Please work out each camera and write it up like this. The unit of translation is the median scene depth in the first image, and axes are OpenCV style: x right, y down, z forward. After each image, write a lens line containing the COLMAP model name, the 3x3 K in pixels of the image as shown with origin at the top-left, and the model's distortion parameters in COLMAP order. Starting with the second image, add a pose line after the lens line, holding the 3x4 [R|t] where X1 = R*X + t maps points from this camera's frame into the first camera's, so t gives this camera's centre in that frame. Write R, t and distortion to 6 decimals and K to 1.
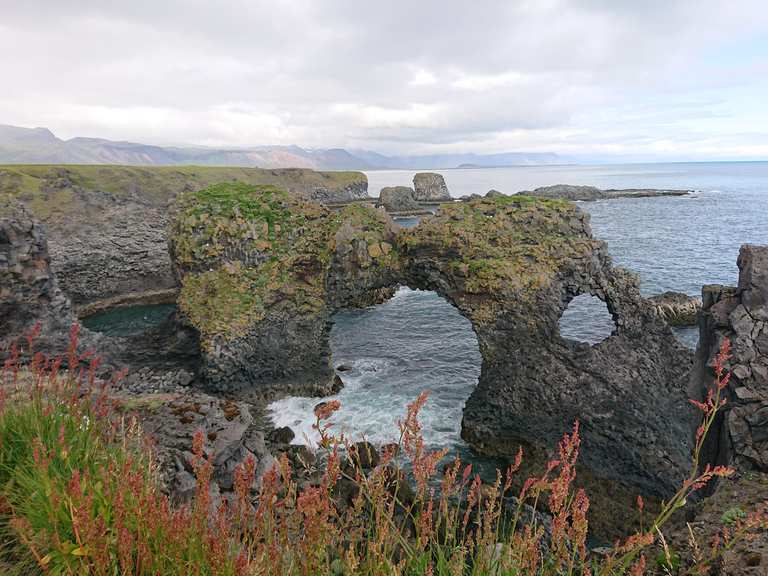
lens RADIAL K [[589.2, 0, 389.5], [0, 589.2, 296.0], [0, 0, 1]] dist [0.157517, -0.050998]
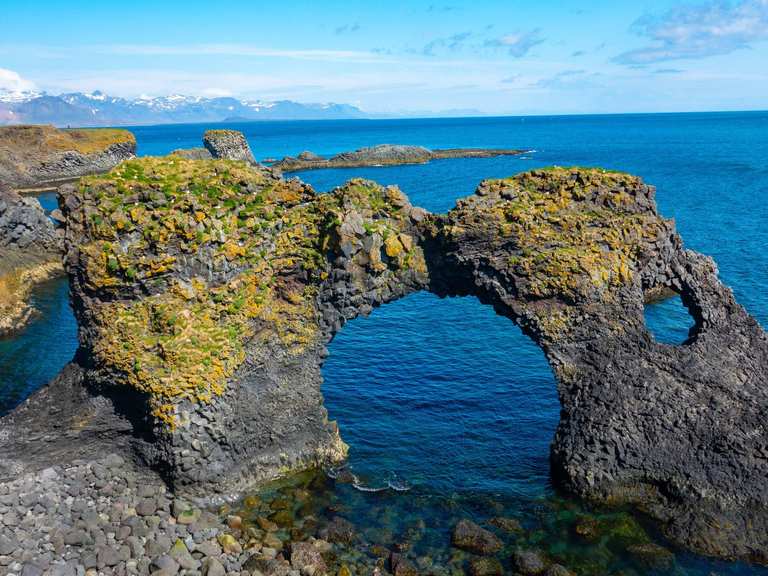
lens RADIAL K [[741.8, 0, 377.0], [0, 741.8, 291.5], [0, 0, 1]] dist [-0.004407, 0.000000]
pose [[0.932731, -0.086070, 0.350150, -0.362817], [0.080998, 0.996288, 0.029136, -0.052190], [-0.351358, 0.001185, 0.936240, 0.182104]]
